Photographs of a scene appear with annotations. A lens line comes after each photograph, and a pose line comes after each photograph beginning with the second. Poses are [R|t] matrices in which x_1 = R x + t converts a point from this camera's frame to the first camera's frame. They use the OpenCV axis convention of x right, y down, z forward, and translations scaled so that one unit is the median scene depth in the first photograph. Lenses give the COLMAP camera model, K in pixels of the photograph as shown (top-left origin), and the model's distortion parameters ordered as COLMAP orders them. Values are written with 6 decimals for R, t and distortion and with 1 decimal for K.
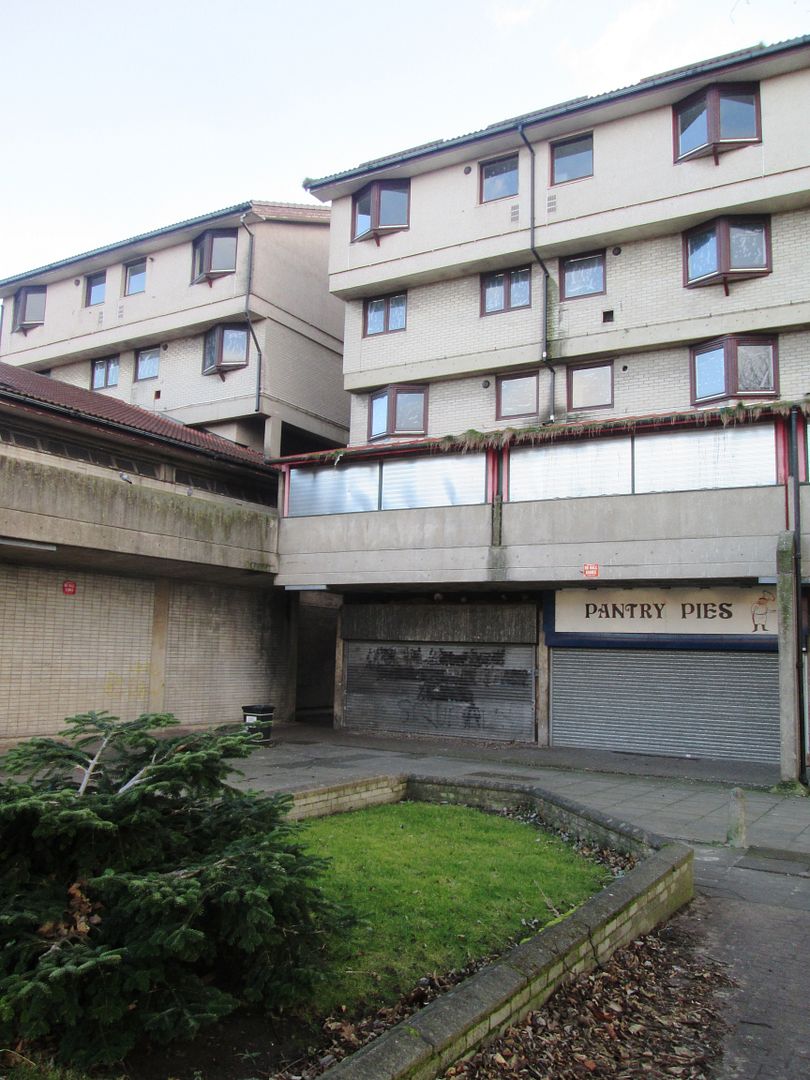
lens RADIAL K [[902.3, 0, 396.0], [0, 902.3, 536.7], [0, 0, 1]] dist [-0.030065, 0.015063]
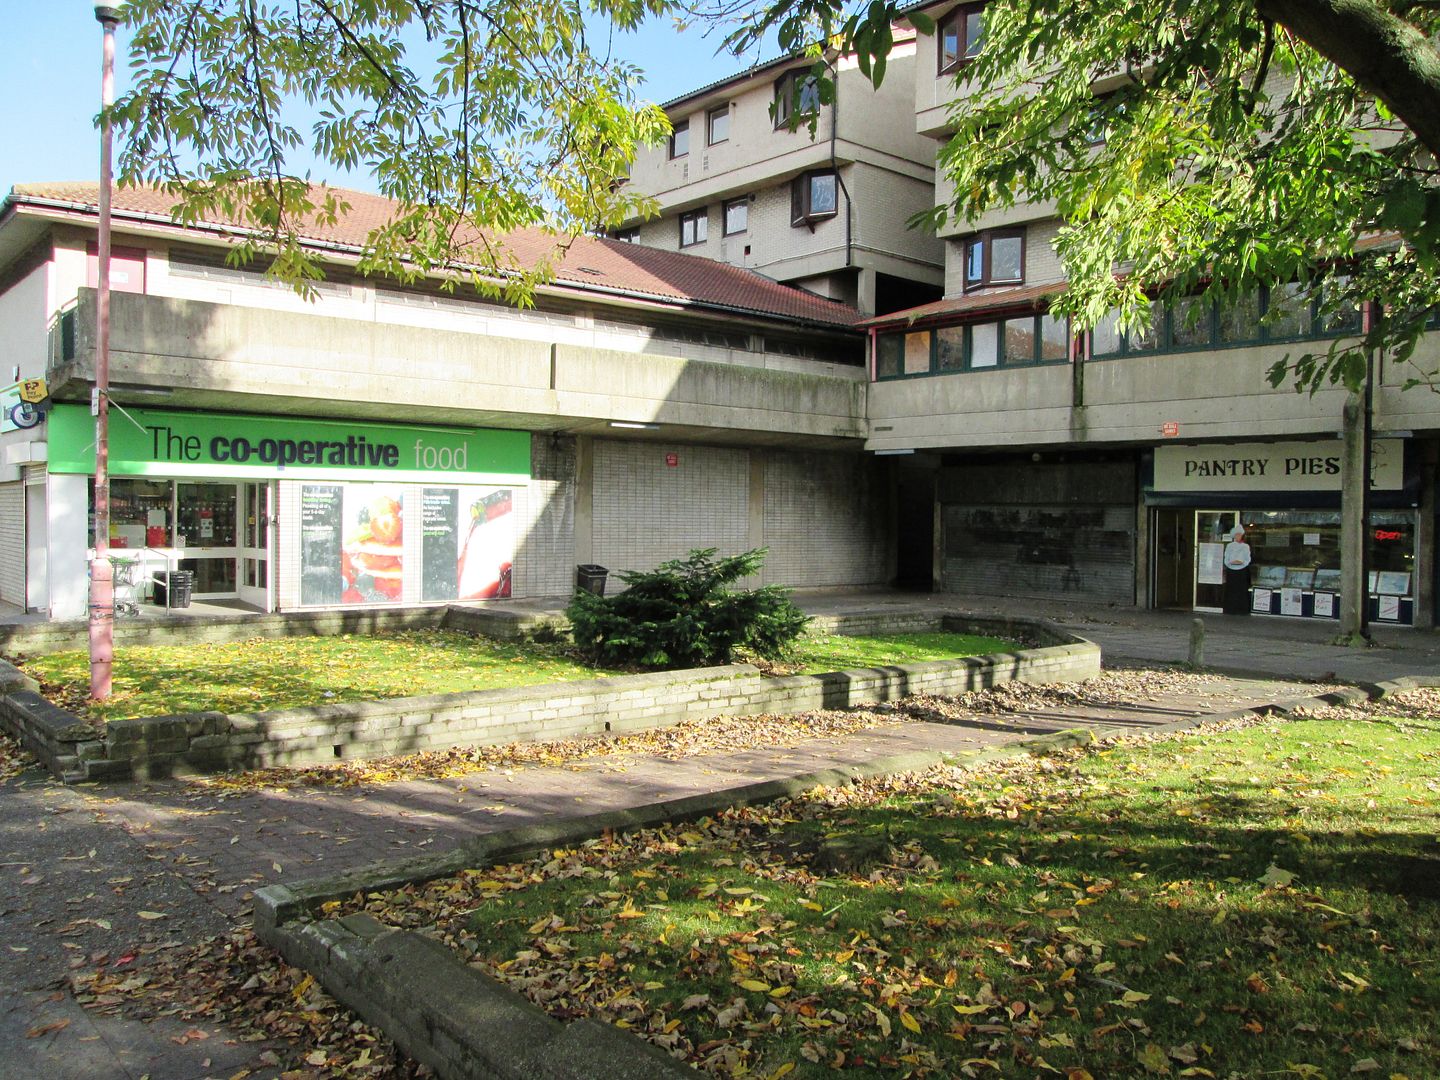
lens RADIAL K [[1203.1, 0, 721.9], [0, 1203.1, 536.1], [0, 0, 1]] dist [-0.030065, 0.015063]
pose [[0.953897, -0.008331, -0.300020, 0.105835], [0.049862, 0.990122, 0.131039, -0.031962], [0.295965, -0.139958, 0.944890, -0.300840]]
